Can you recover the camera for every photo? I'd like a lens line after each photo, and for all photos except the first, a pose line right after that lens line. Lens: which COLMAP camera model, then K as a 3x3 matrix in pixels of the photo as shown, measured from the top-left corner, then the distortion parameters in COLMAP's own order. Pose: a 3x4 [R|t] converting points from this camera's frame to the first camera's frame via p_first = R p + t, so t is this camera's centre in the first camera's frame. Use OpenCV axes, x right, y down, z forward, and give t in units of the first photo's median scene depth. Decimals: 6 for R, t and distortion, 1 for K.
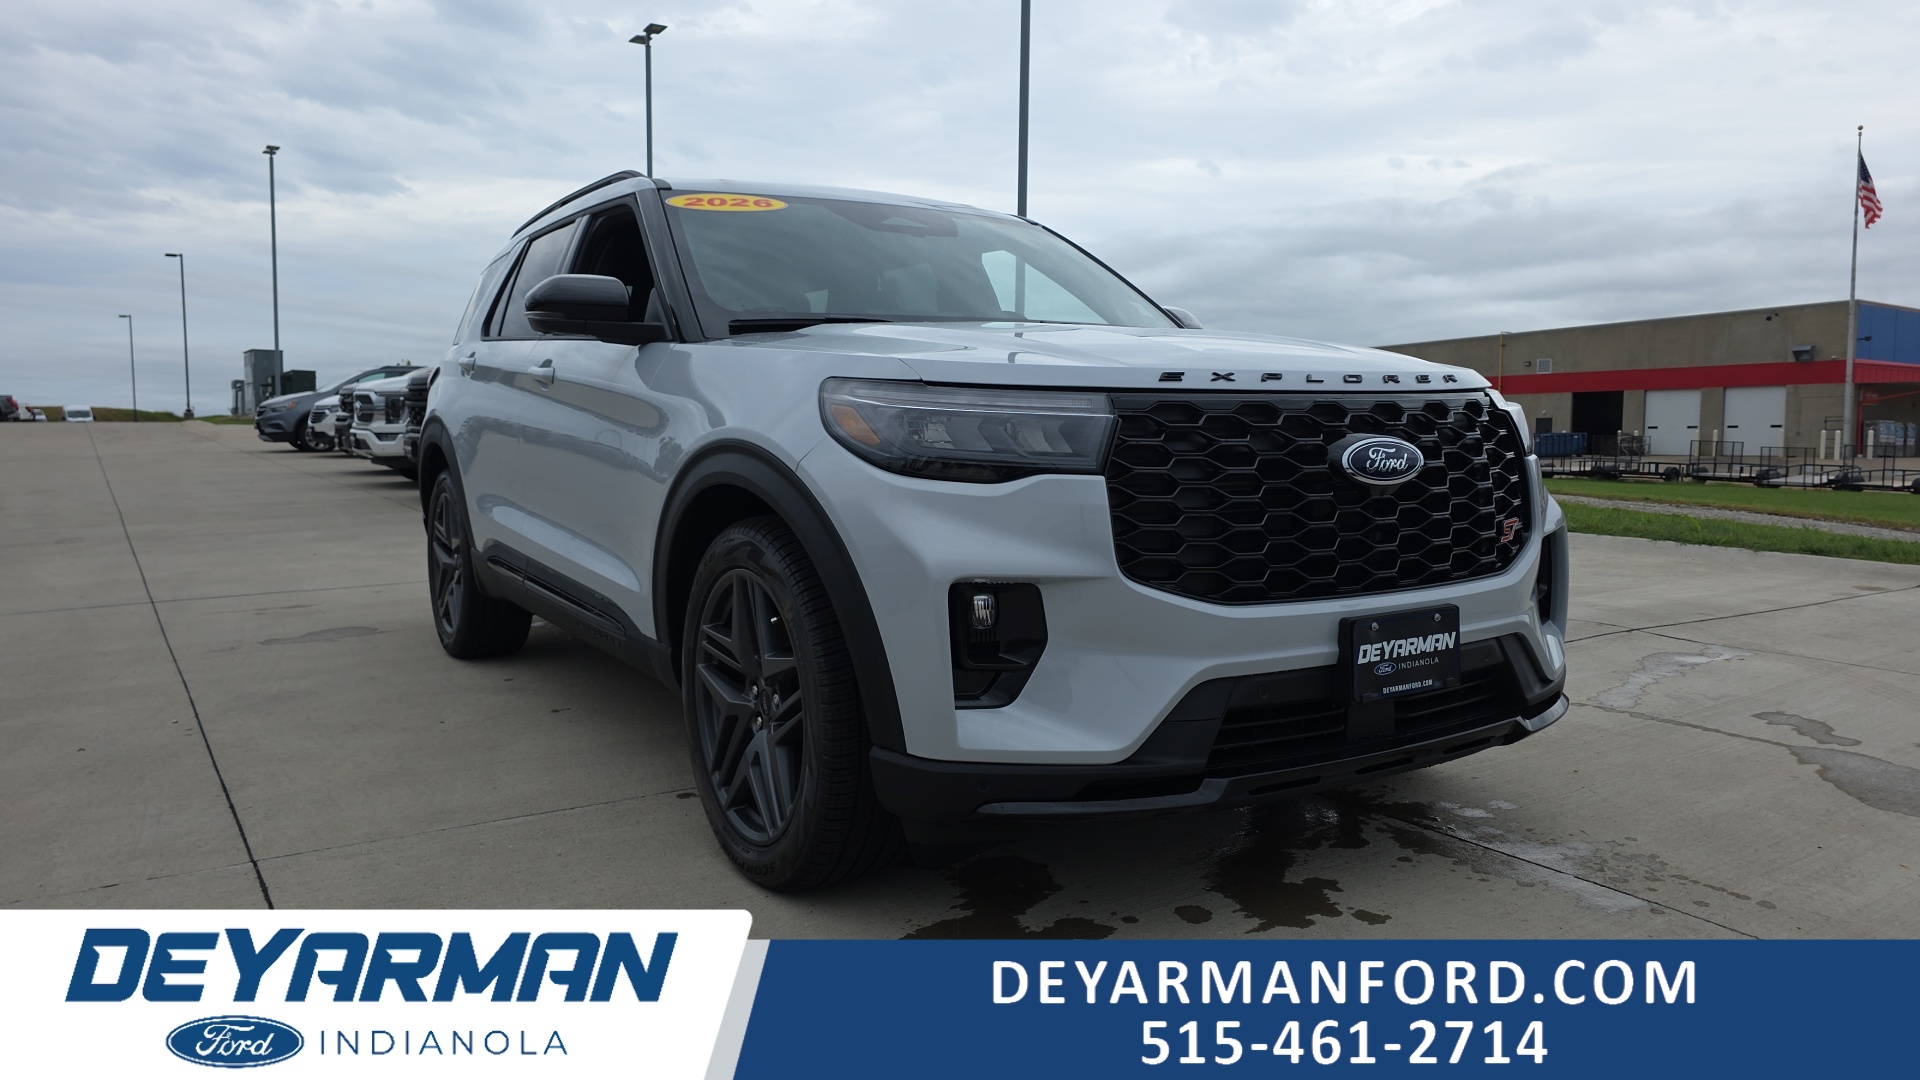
lens RADIAL K [[1294.2, 0, 960.0], [0, 1294.2, 540.0], [0, 0, 1]] dist [0.071105, -0.067399]
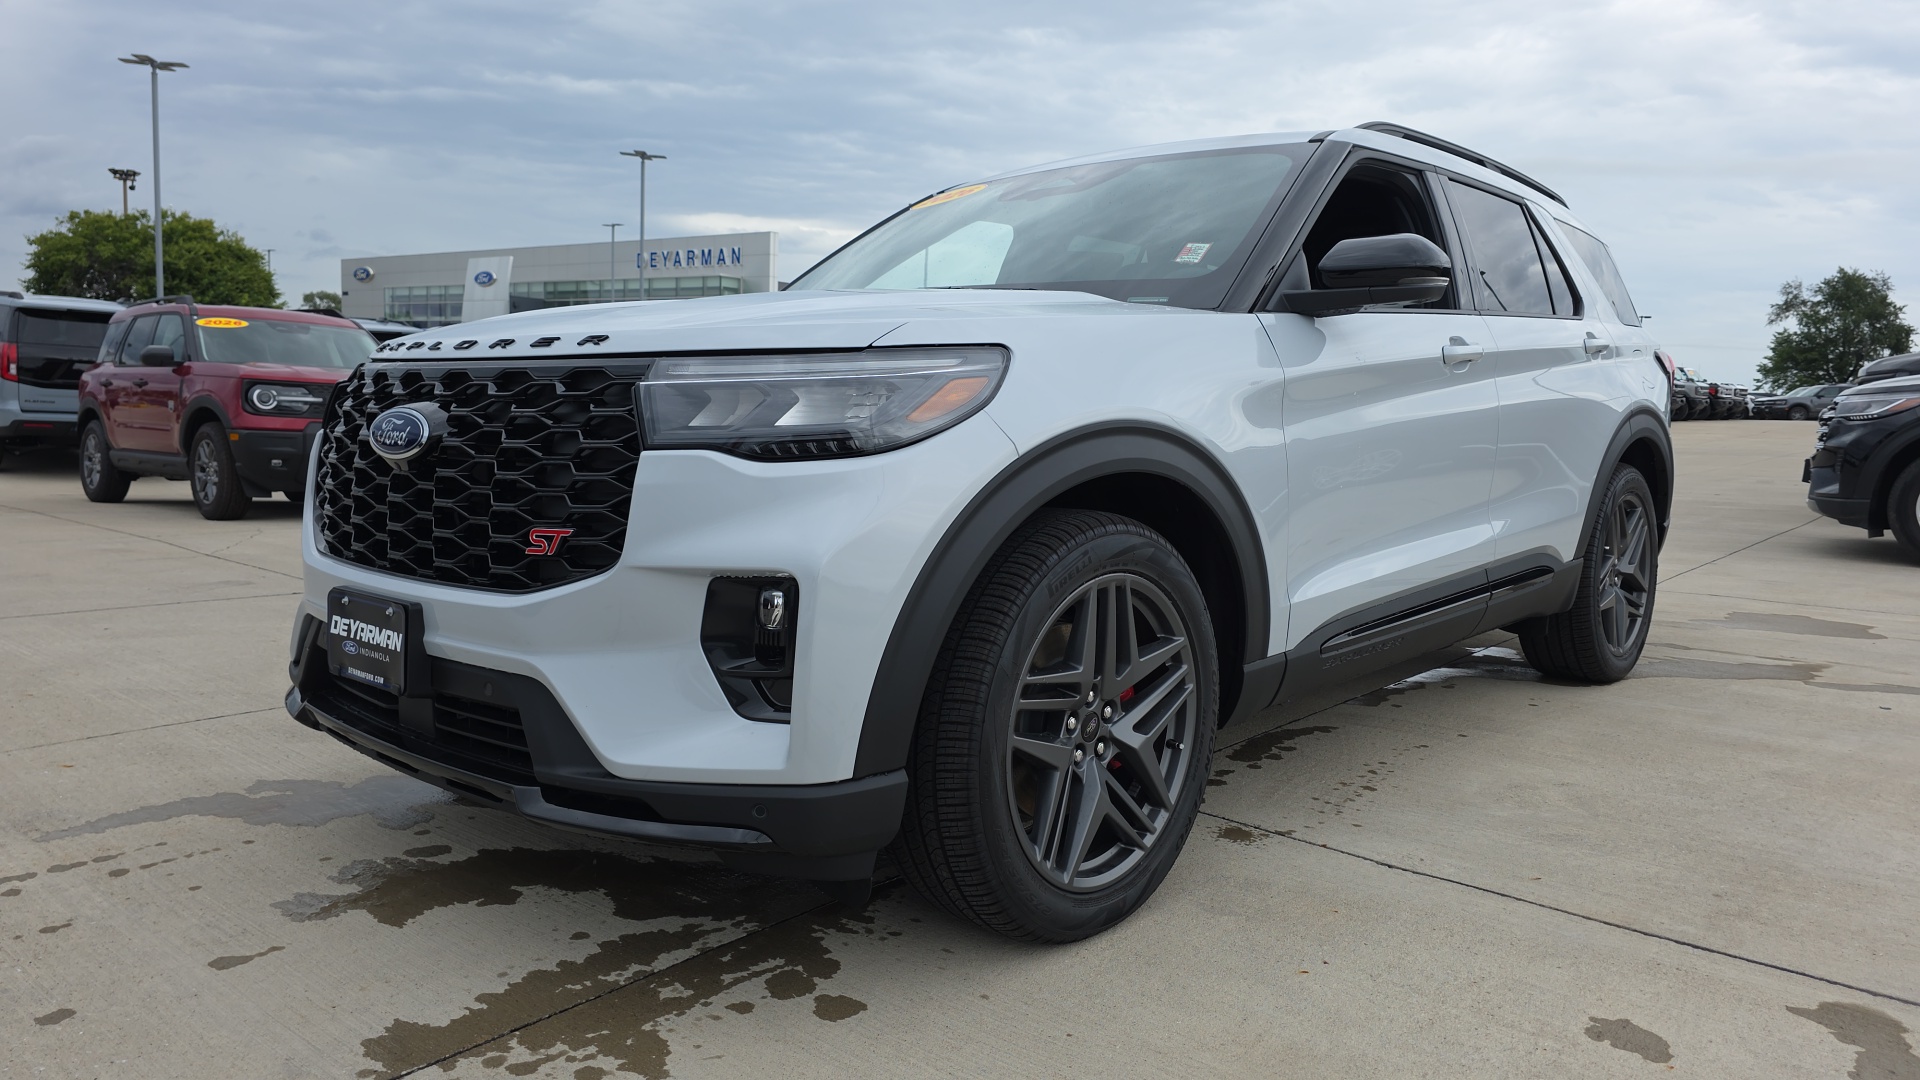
lens RADIAL K [[1293.1, 0, 963.6], [0, 1293.1, 541.3], [0, 0, 1]] dist [0.063975, -0.058782]
pose [[0.261316, 0.113760, -0.958526, 1.559826], [-0.109792, 0.990089, 0.087574, -0.129146], [0.958989, 0.082354, 0.271216, 1.339786]]
